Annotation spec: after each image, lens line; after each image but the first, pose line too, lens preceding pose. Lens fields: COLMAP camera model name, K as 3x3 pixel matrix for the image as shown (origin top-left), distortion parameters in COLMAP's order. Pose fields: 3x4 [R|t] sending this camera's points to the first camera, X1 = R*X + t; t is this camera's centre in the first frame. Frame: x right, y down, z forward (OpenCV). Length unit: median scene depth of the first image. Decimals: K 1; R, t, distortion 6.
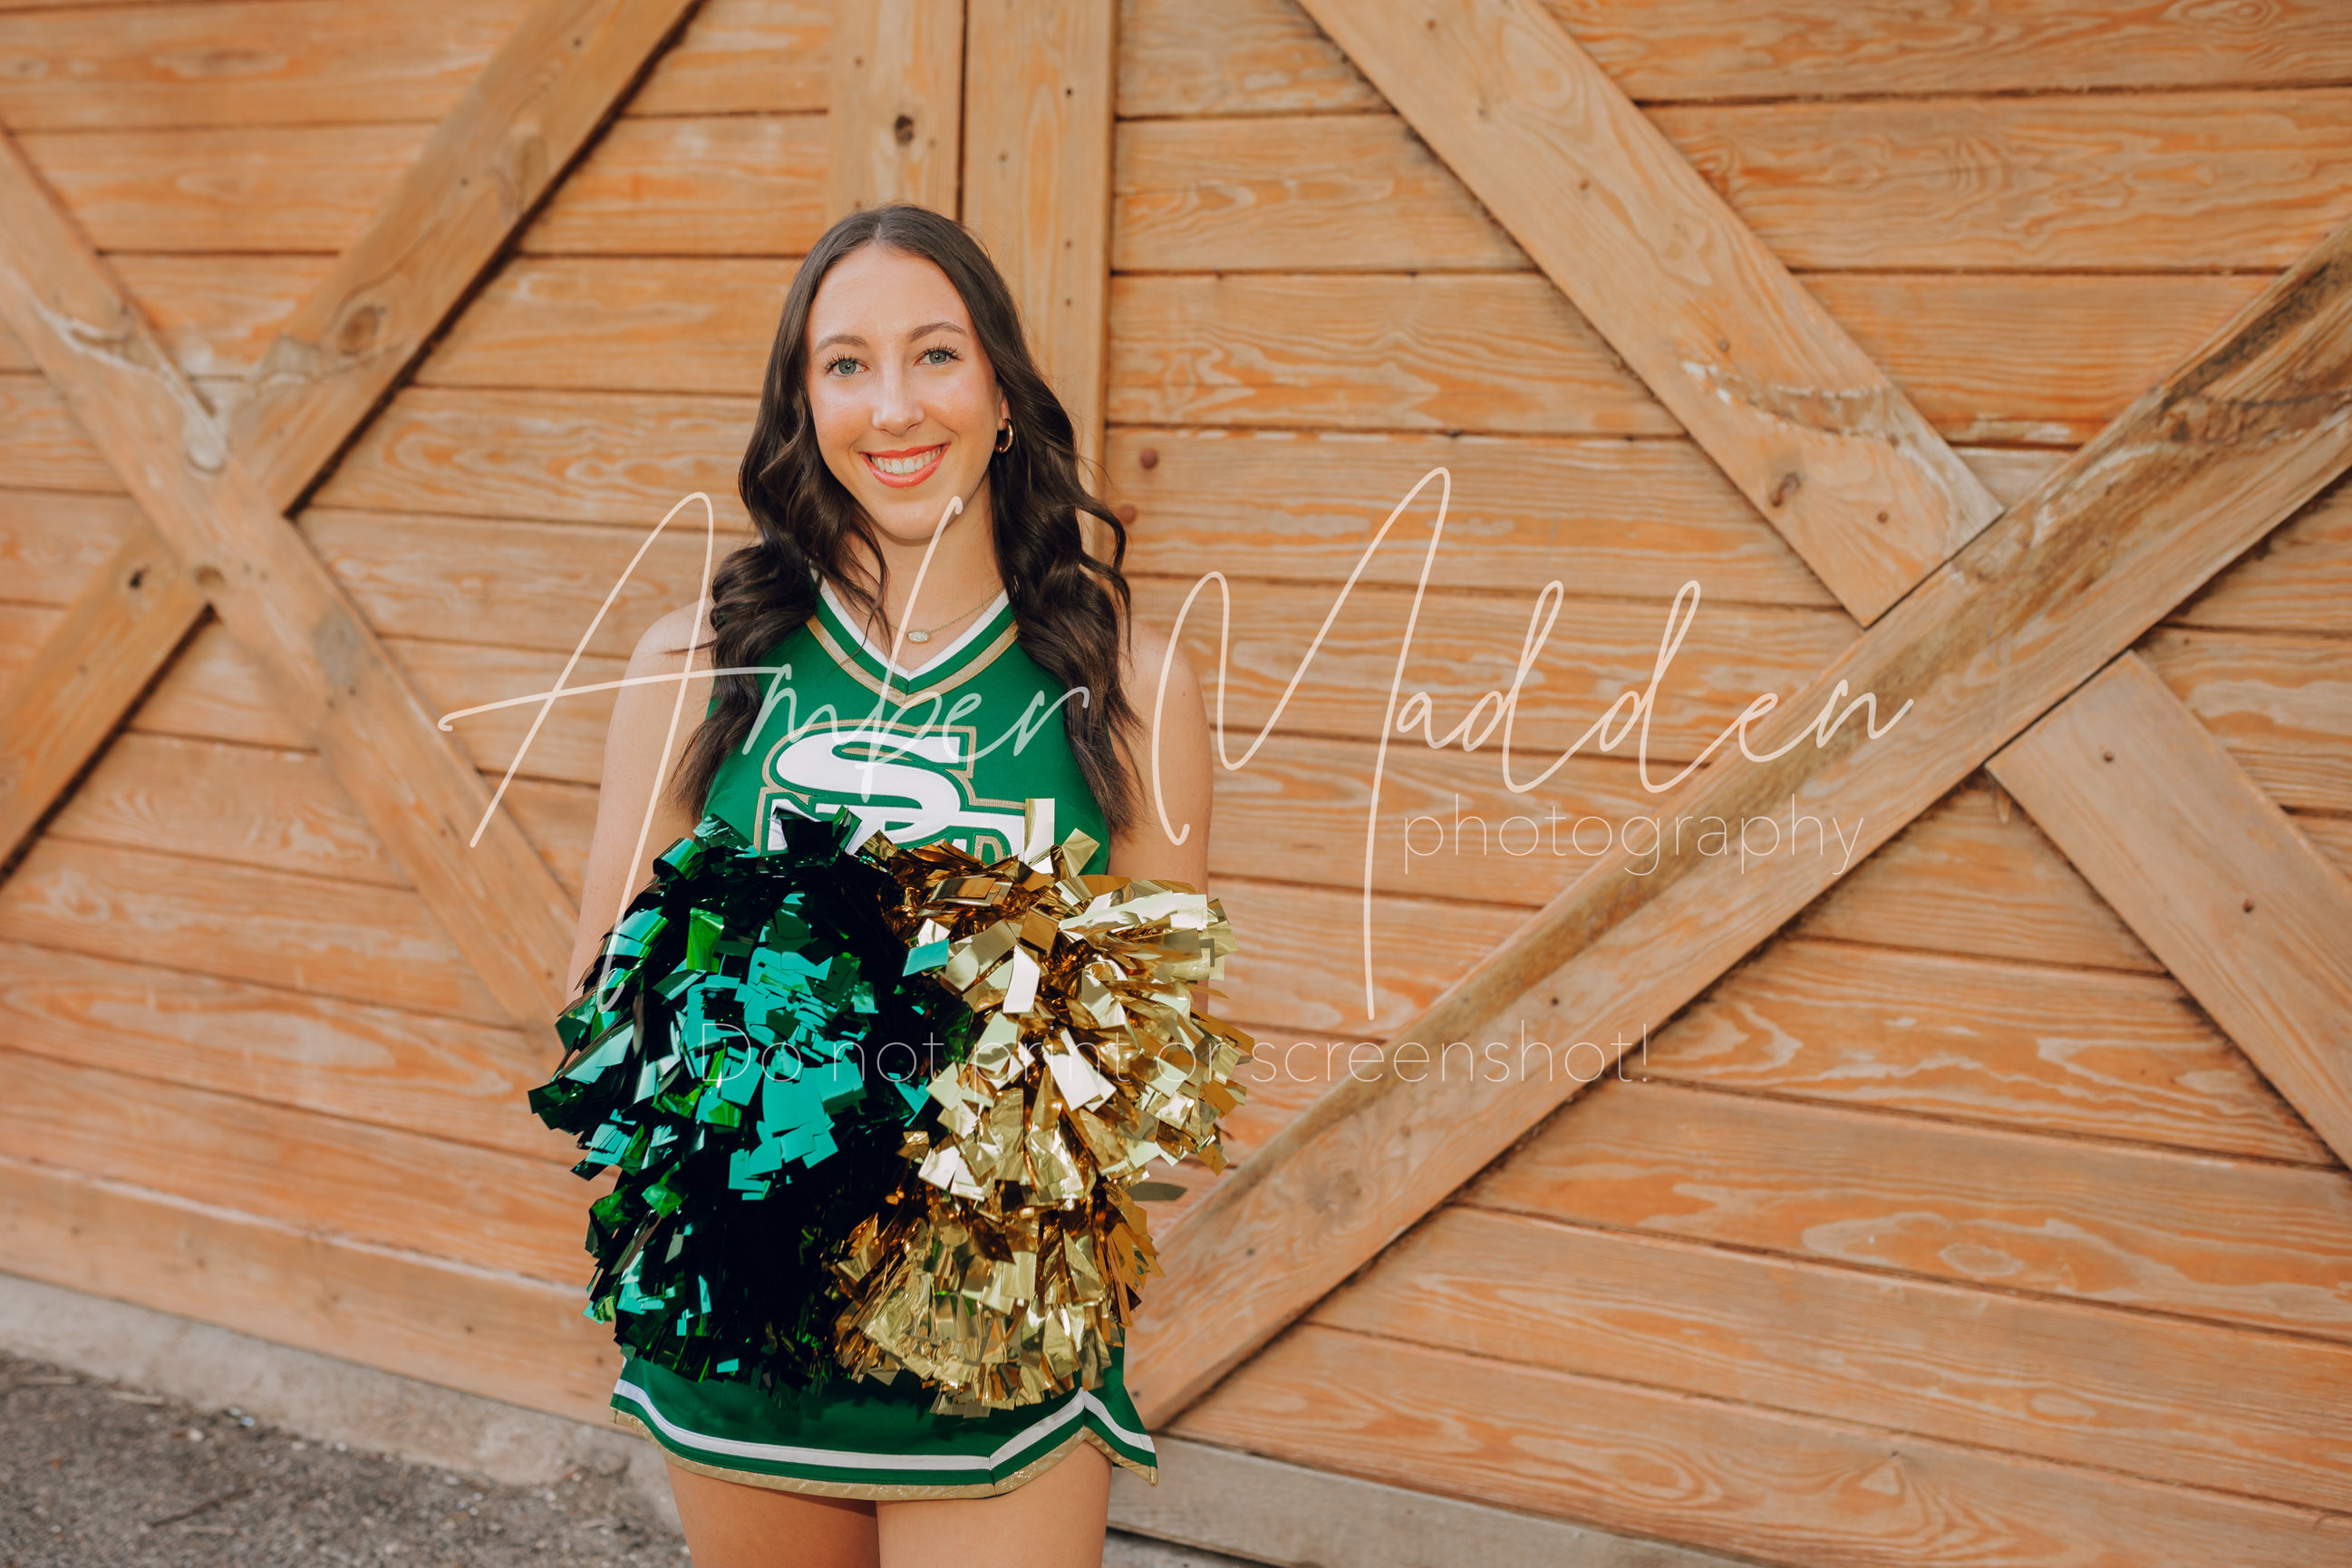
lens RADIAL K [[2240.6, 0, 1170.2], [0, 2240.6, 782.1], [0, 0, 1]] dist [-0.028189, 0.000000]
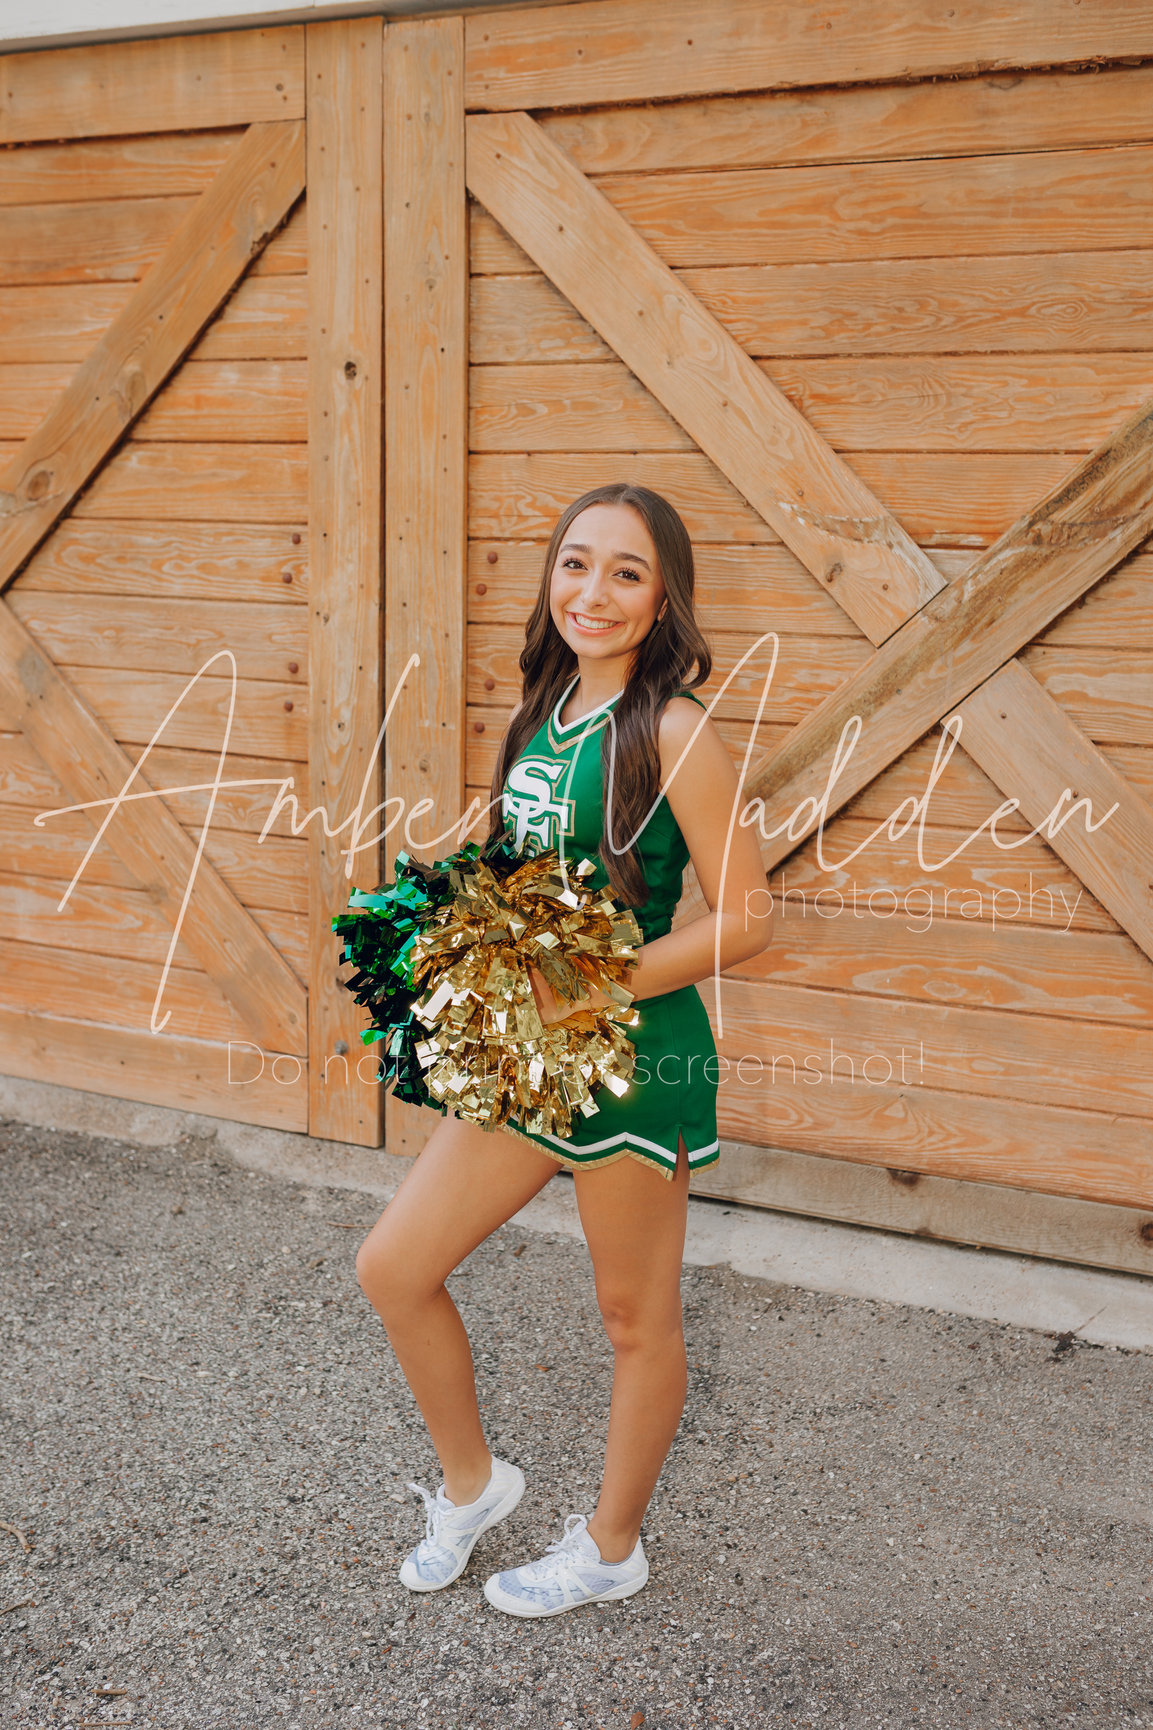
lens RADIAL K [[1648.1, 0, 571.6], [0, 1648.1, 873.8], [0, 0, 1]] dist [-0.028189, 0.000000]
pose [[0.999836, -0.017248, -0.005551, 0.059695], [0.017611, 0.997117, 0.073806, 0.011249], [0.004262, -0.073892, 0.997257, -0.343727]]
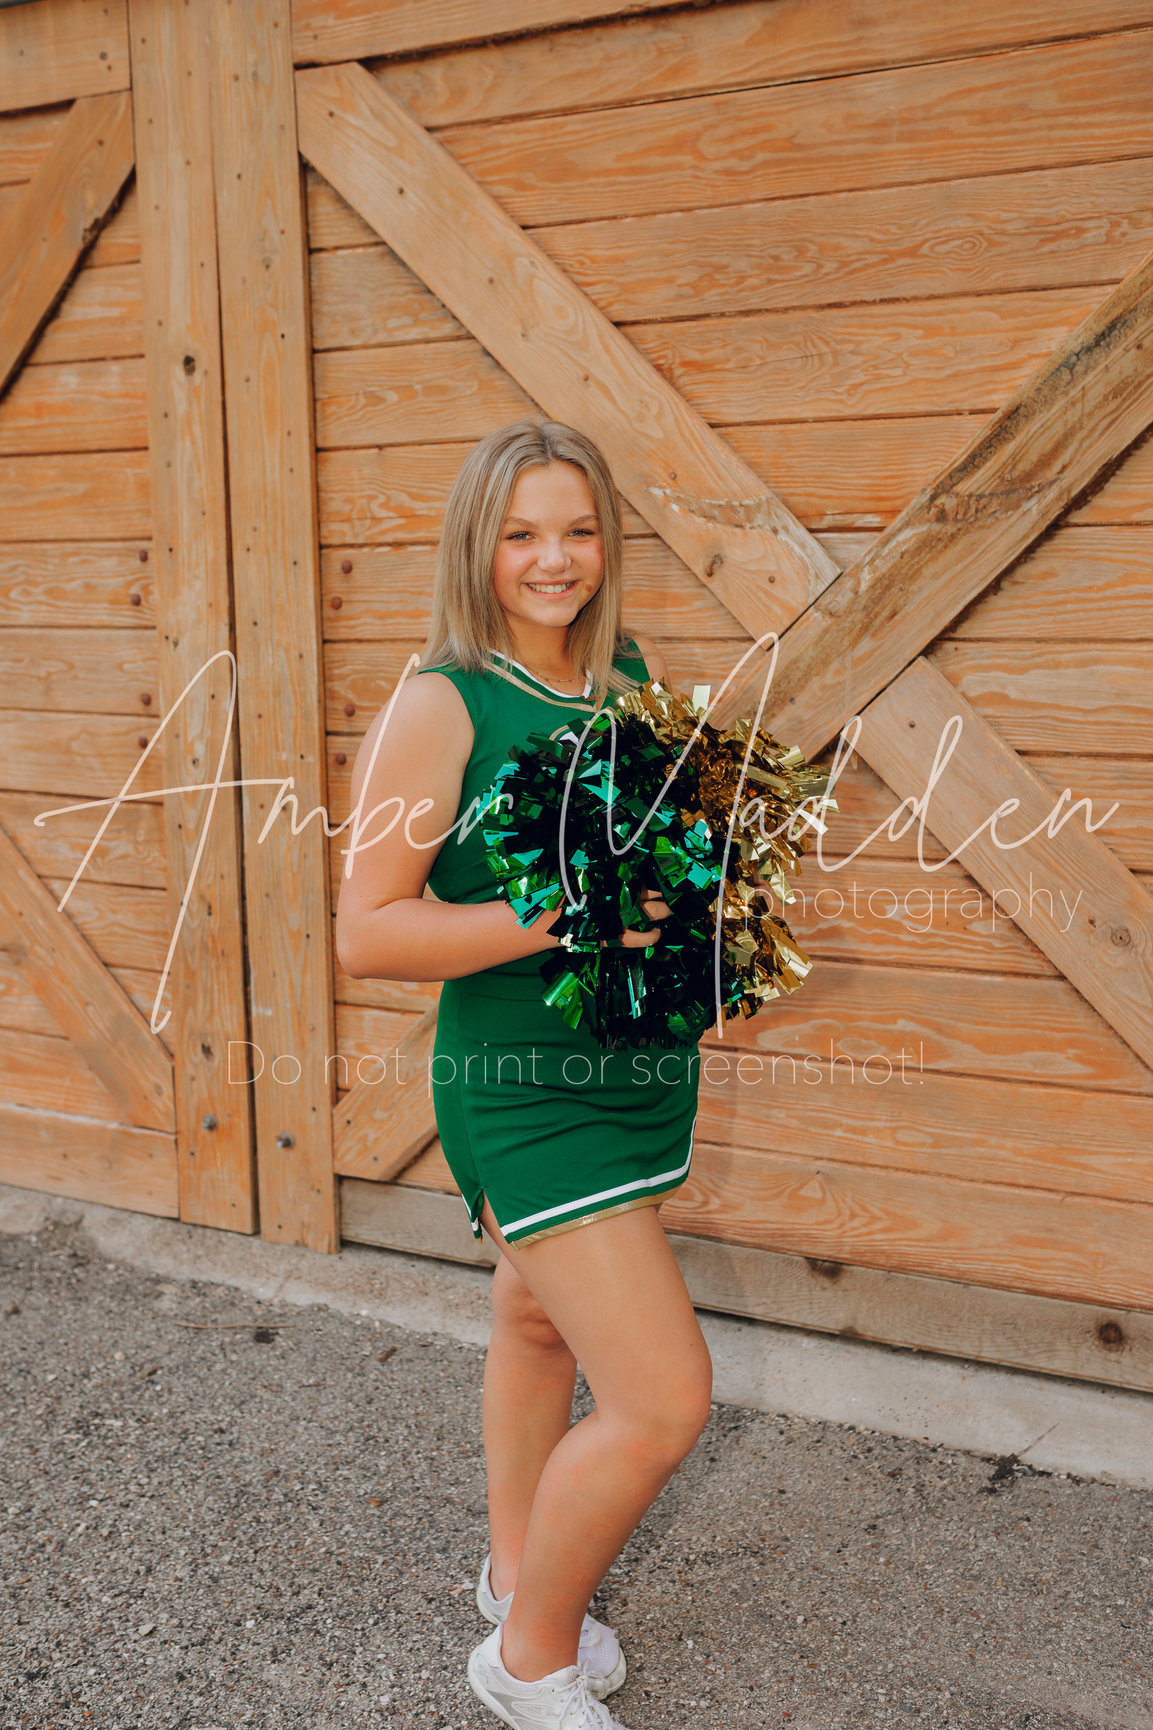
lens RADIAL K [[1648.1, 0, 570.4], [0, 1648.1, 873.8], [0, 0, 1]] dist [-0.028189, 0.000000]
pose [[0.997511, -0.039375, -0.058499, 0.219985], [0.041653, 0.998400, 0.038246, 0.035920], [0.056899, -0.040588, 0.997555, -0.167139]]
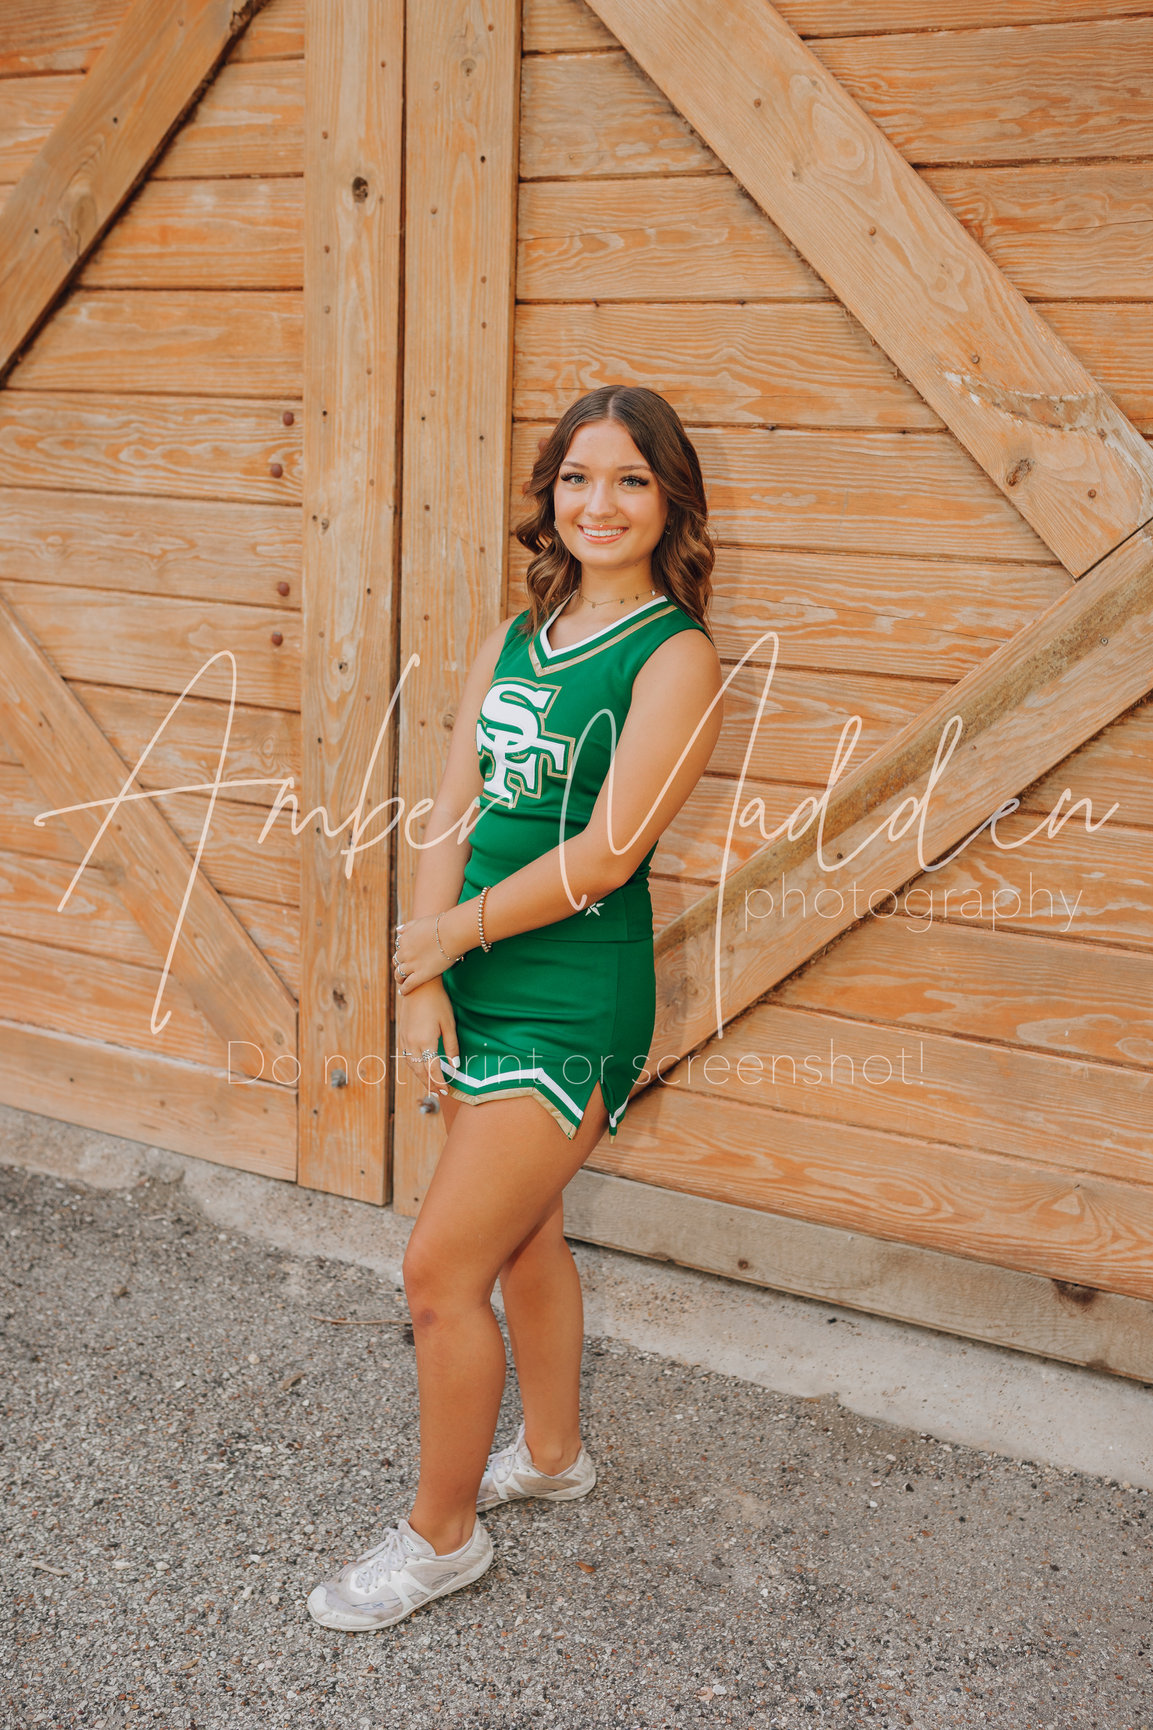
lens RADIAL K [[1648.1, 0, 575.4], [0, 1648.1, 874.6], [0, 0, 1]] dist [-0.028189, 0.000000]
pose [[0.999312, 0.007784, -0.036259, 0.048565], [-0.003287, 0.992466, 0.122476, -0.012802], [0.036939, -0.122272, 0.991809, 0.004636]]
